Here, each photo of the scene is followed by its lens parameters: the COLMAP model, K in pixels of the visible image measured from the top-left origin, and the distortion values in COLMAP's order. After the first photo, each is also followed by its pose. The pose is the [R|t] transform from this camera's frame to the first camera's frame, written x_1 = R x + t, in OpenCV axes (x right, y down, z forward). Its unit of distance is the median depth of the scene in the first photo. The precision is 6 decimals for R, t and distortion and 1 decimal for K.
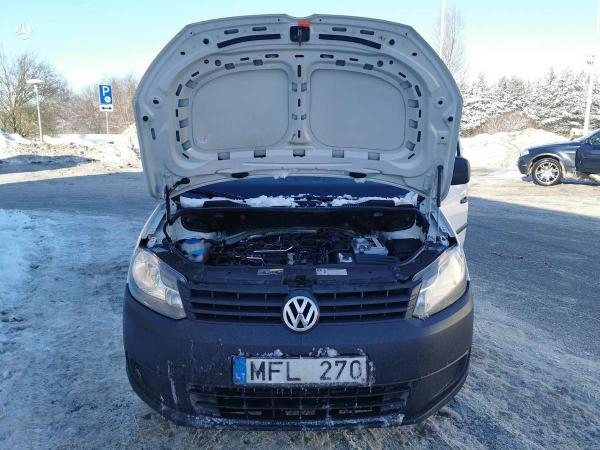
lens RADIAL K [[470.0, 0, 300.0], [0, 470.0, 225.0], [0, 0, 1]] dist [0.106259, -0.143284]
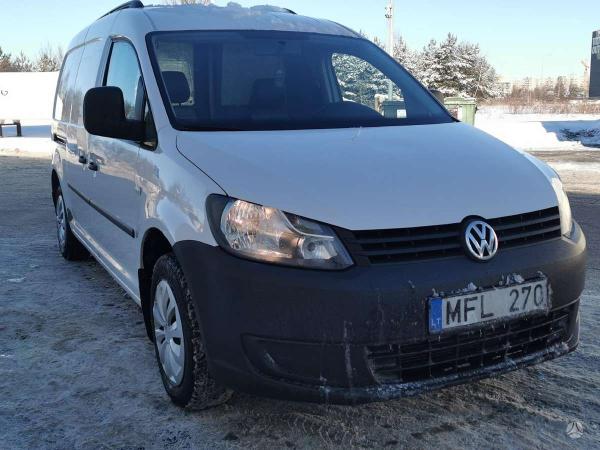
lens RADIAL K [[671.6, 0, 300.0], [0, 671.6, 225.0], [0, 0, 1]] dist [0.054259, 0.016856]
pose [[0.891459, -0.095491, 0.442925, -0.809584], [0.107171, 0.994240, -0.001350, 0.122657], [-0.440245, 0.048672, 0.896558, 0.044427]]
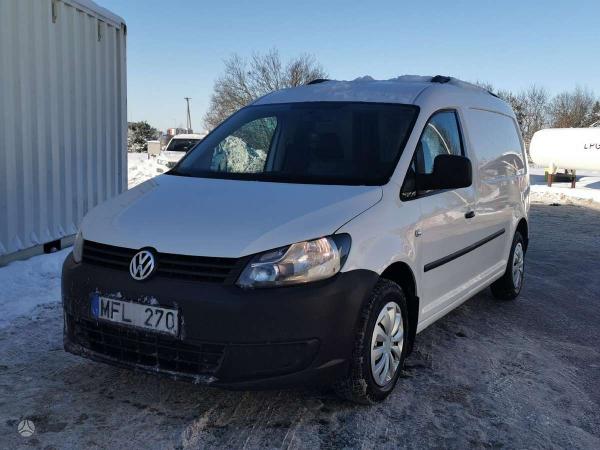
lens RADIAL K [[671.6, 0, 300.0], [0, 671.6, 225.0], [0, 0, 1]] dist [0.054259, 0.016856]
pose [[0.853657, 0.080706, -0.514544, 1.121312], [-0.129783, 0.989721, -0.060079, 0.135377], [0.504406, 0.118066, 0.855356, -0.202833]]
